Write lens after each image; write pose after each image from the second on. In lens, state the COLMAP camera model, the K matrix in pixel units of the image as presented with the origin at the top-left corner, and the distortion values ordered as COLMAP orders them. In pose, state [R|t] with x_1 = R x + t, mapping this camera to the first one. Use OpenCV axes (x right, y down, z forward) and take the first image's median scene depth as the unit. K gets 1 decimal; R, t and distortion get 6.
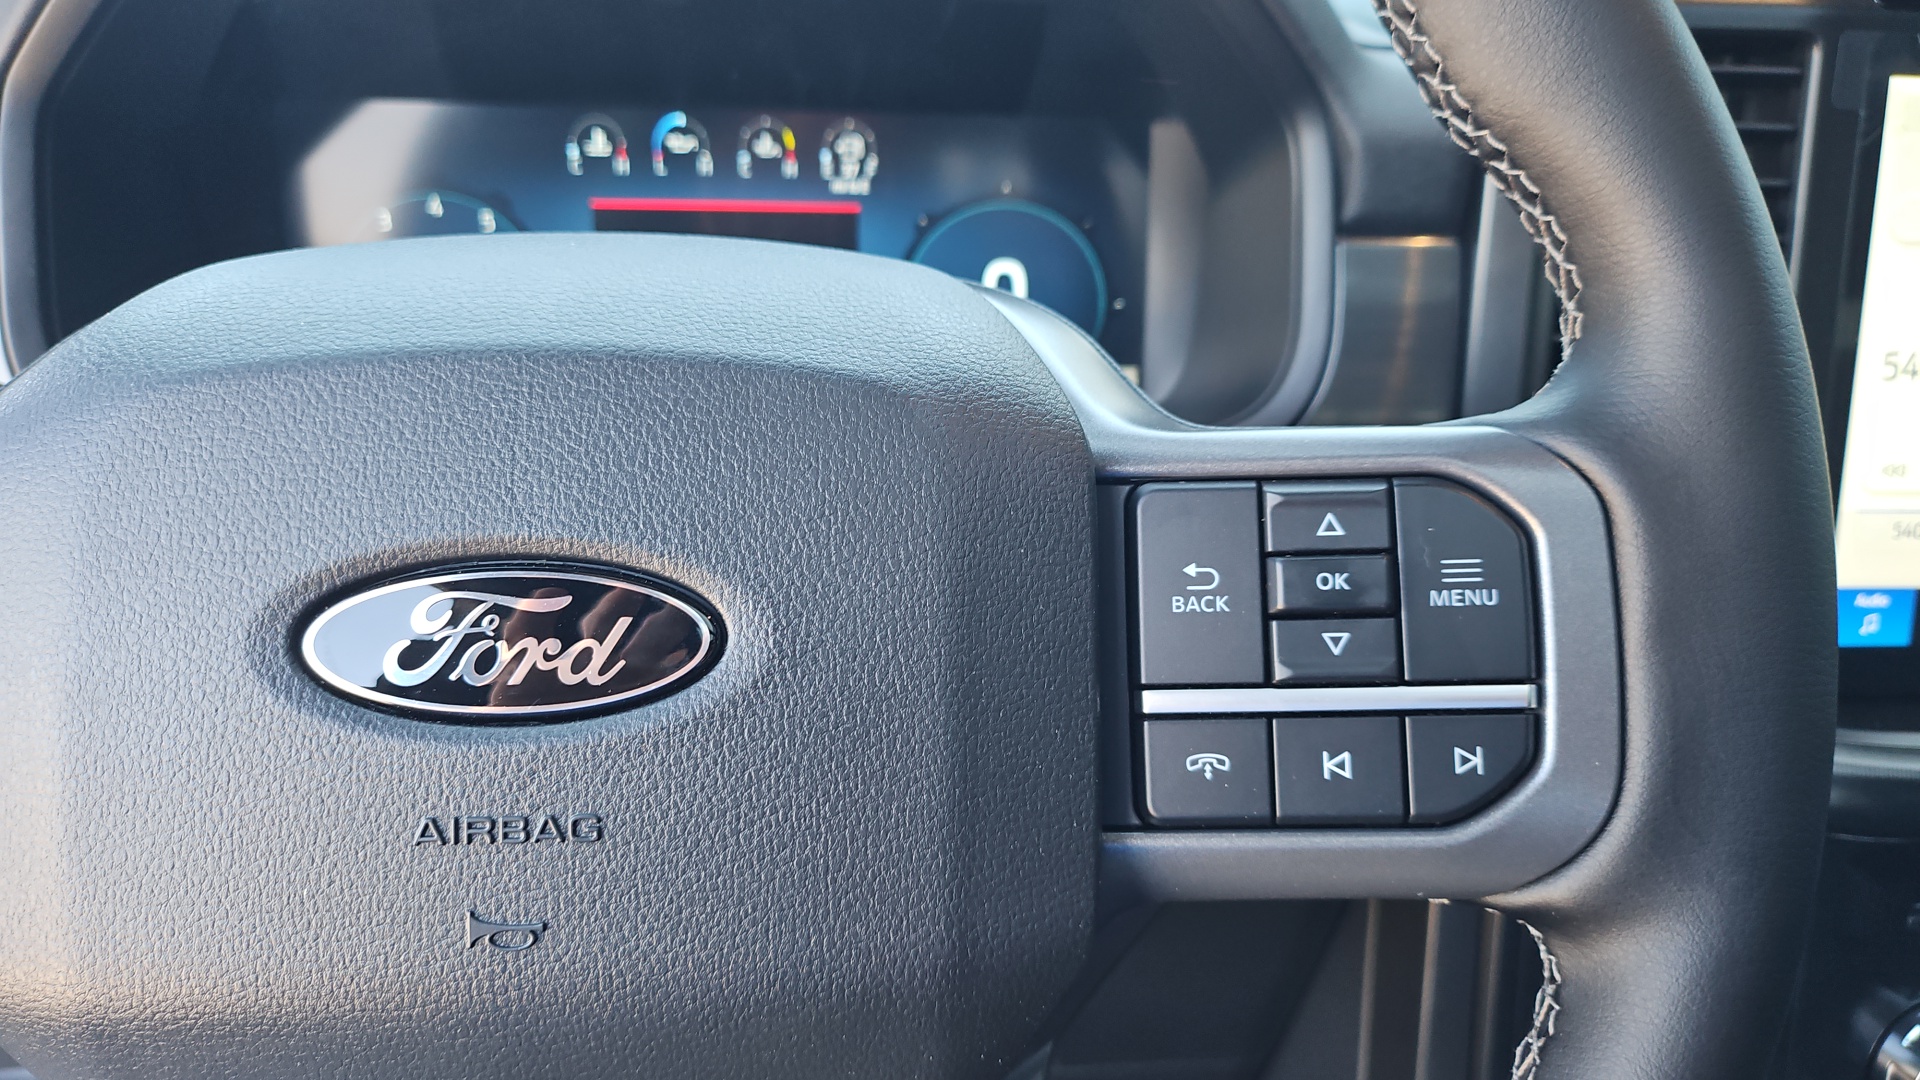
lens RADIAL K [[1346.5, 0, 960.0], [0, 1346.5, 540.0], [0, 0, 1]] dist [0.002904, -0.008285]
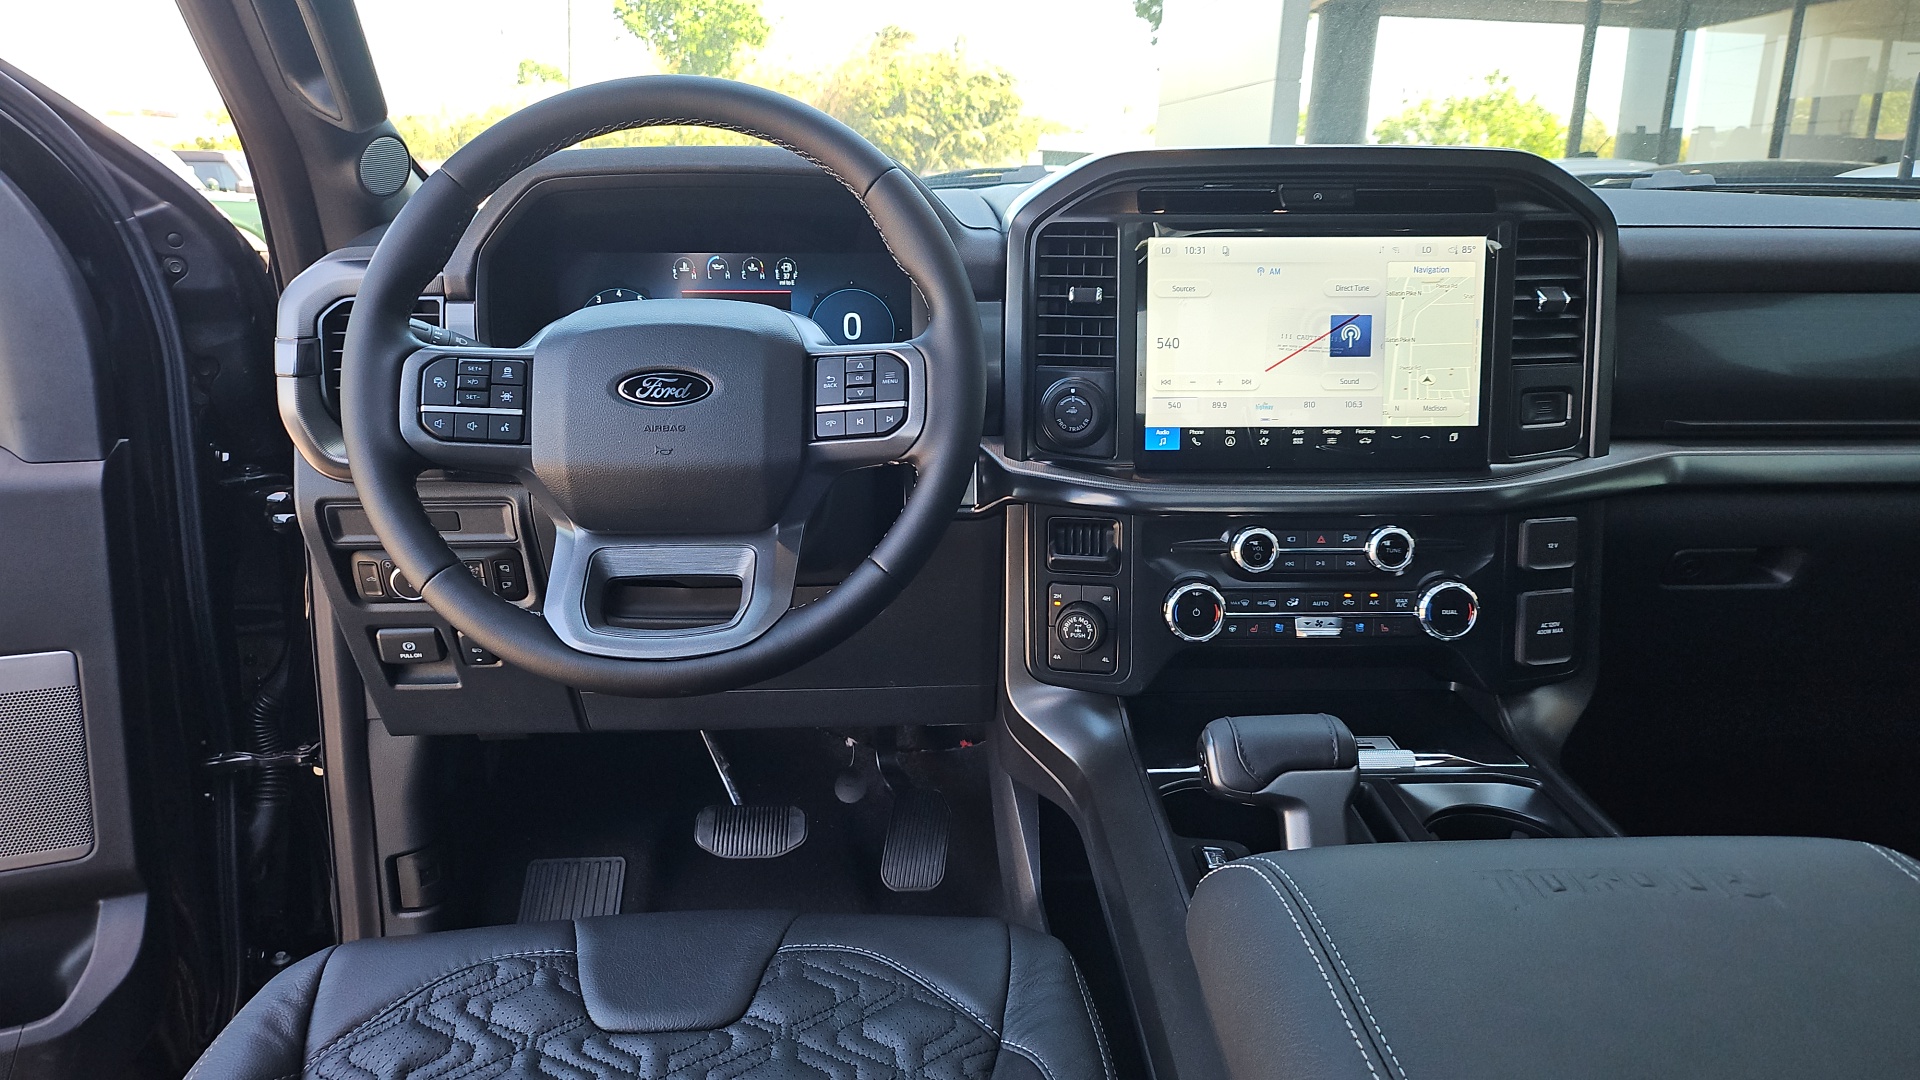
lens RADIAL K [[1266.3, 0, 978.1], [0, 1266.3, 535.8], [0, 0, 1]] dist [0.041926, -0.000900]
pose [[0.999341, -0.009602, -0.035009, 0.841743], [0.007758, 0.998594, -0.052431, 0.787817], [0.035463, 0.052125, 0.998011, -3.119816]]
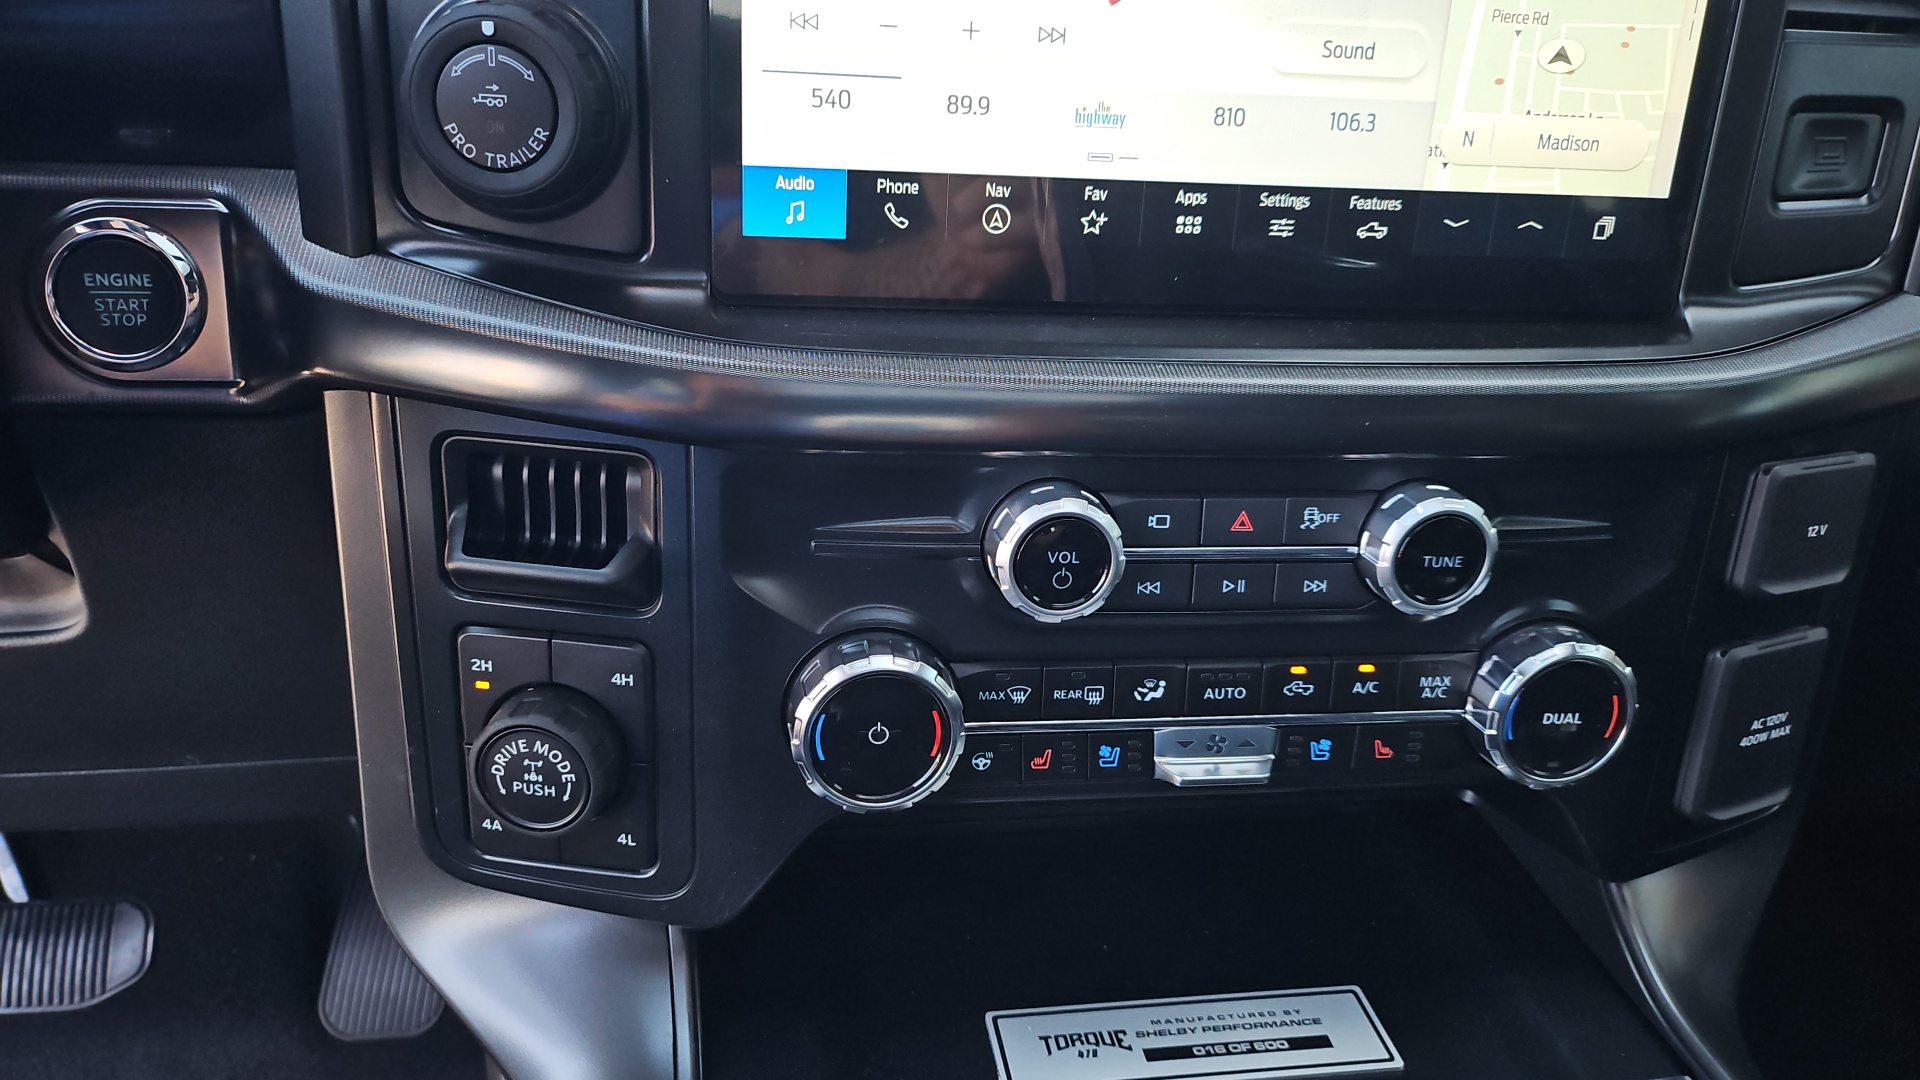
lens RADIAL K [[1373.2, 0, 932.9], [0, 1373.2, 540.9], [0, 0, 1]] dist [0.024346, -0.003126]
pose [[0.994325, 0.000259, 0.106389, 1.410764], [-0.014541, 0.990944, 0.133488, 0.321778], [-0.105391, -0.134278, 0.985323, 0.187480]]
